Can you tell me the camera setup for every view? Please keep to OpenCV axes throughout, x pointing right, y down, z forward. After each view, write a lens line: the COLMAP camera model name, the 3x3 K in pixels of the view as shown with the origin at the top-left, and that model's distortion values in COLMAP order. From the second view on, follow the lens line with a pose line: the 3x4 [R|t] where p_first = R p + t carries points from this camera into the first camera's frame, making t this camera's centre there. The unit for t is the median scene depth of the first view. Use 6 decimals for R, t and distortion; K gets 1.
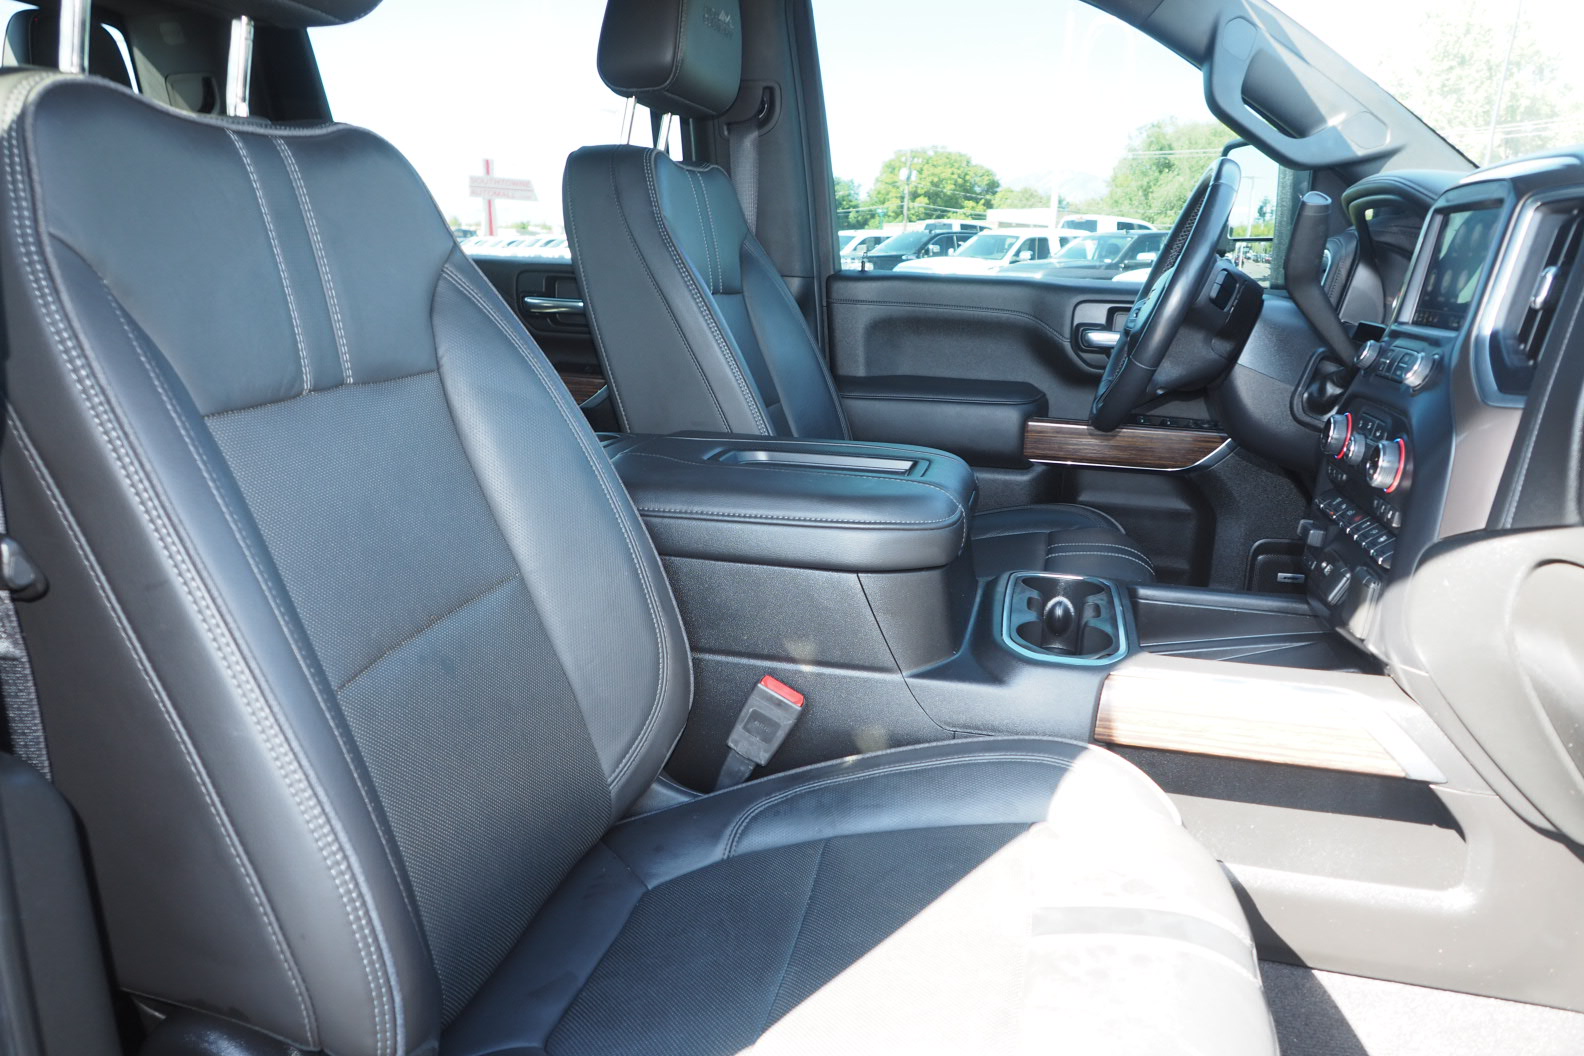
lens RADIAL K [[1113.0, 0, 754.4], [0, 1113.0, 527.9], [0, 0, 1]] dist [-0.022230, -0.003718]
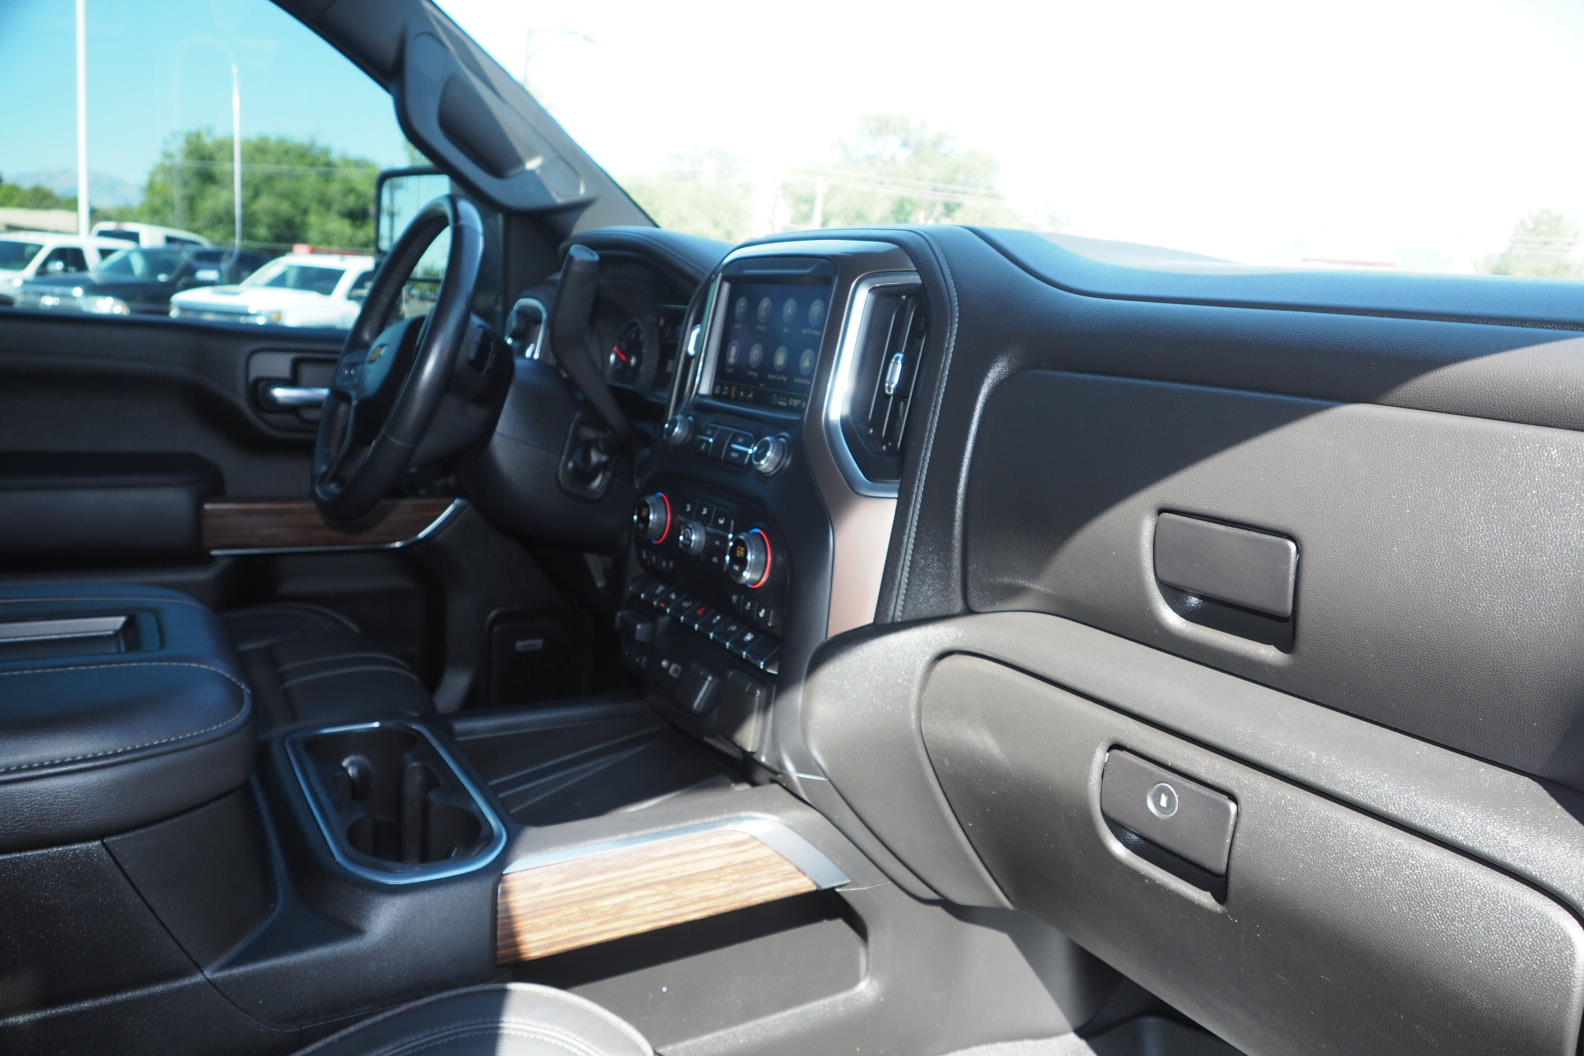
lens RADIAL K [[1120.8, 0, 792.0], [0, 1120.8, 528.0], [0, 0, 1]] dist [-0.042168, 0.009199]
pose [[0.678531, -0.108687, 0.726487, -0.058578], [0.120528, 0.992062, 0.035848, -0.086235], [-0.724616, 0.063238, 0.686245, 0.259792]]
